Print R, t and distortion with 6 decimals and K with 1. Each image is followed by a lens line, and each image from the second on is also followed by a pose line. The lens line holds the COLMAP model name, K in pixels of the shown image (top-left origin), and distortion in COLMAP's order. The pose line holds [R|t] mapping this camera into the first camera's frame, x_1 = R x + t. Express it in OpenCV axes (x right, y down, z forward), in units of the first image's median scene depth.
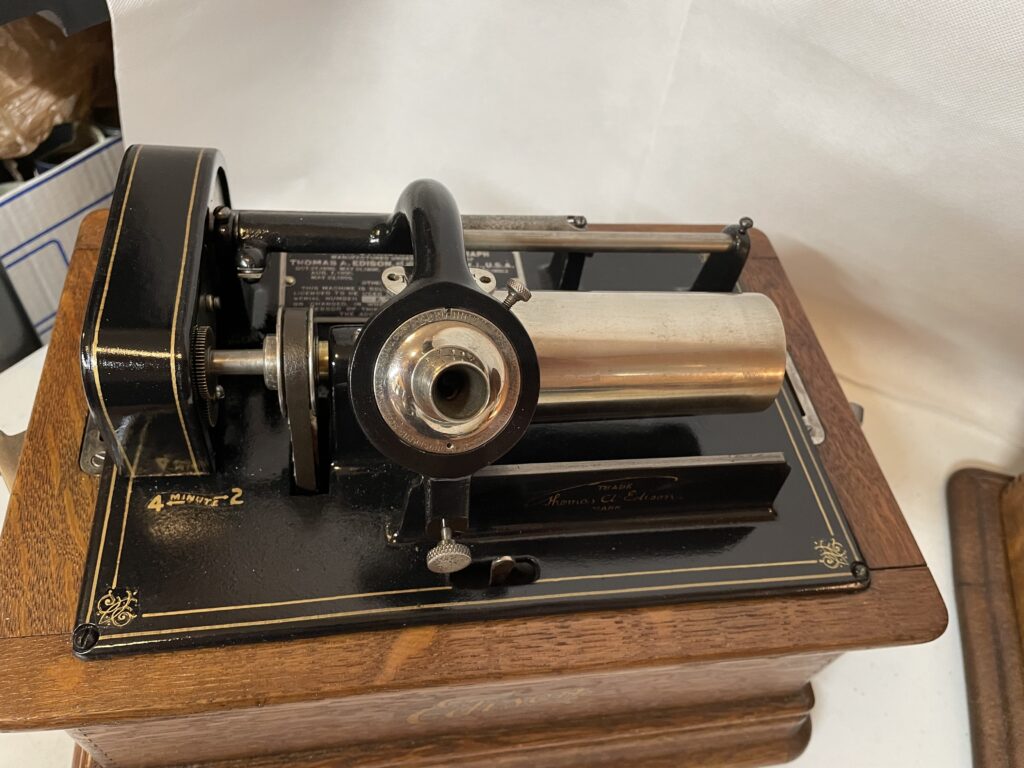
lens RADIAL K [[775.7, 0, 518.9], [0, 775.7, 386.6], [0, 0, 1]] dist [0.000812, -0.002872]
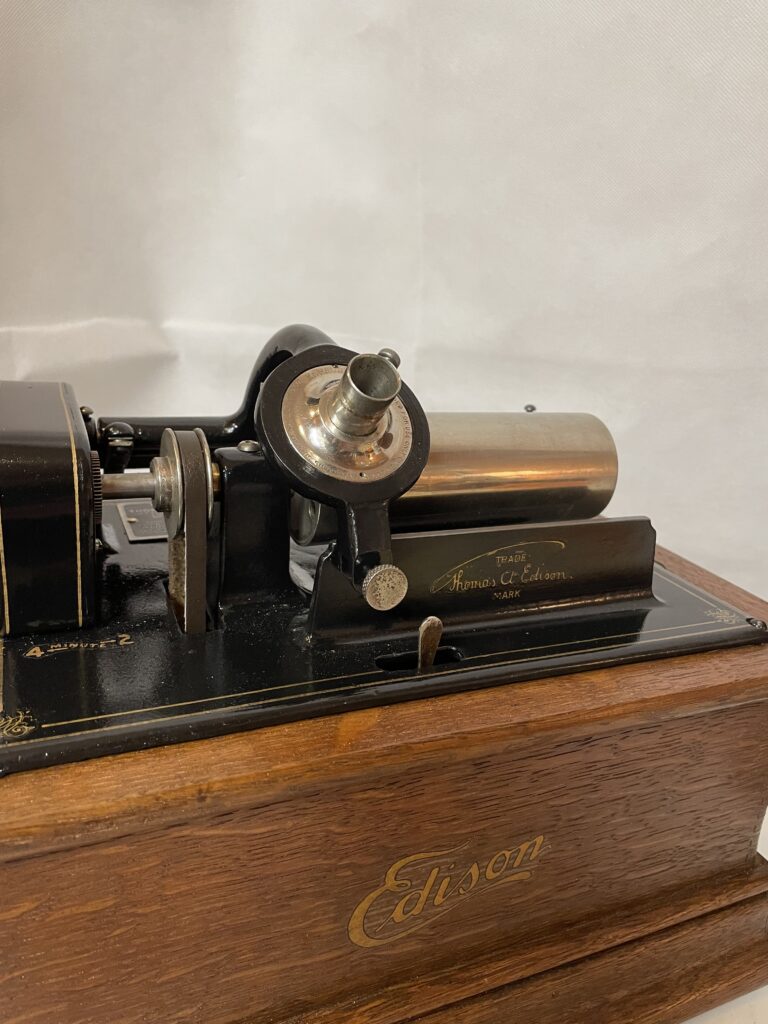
lens RADIAL K [[775.7, 0, 376.2], [0, 775.7, 509.5], [0, 0, 1]] dist [0.000812, -0.002872]
pose [[0.964904, -0.149059, 0.216197, -0.259387], [0.239266, 0.838315, -0.489878, 0.536906], [-0.108220, 0.524414, 0.844558, 0.129372]]
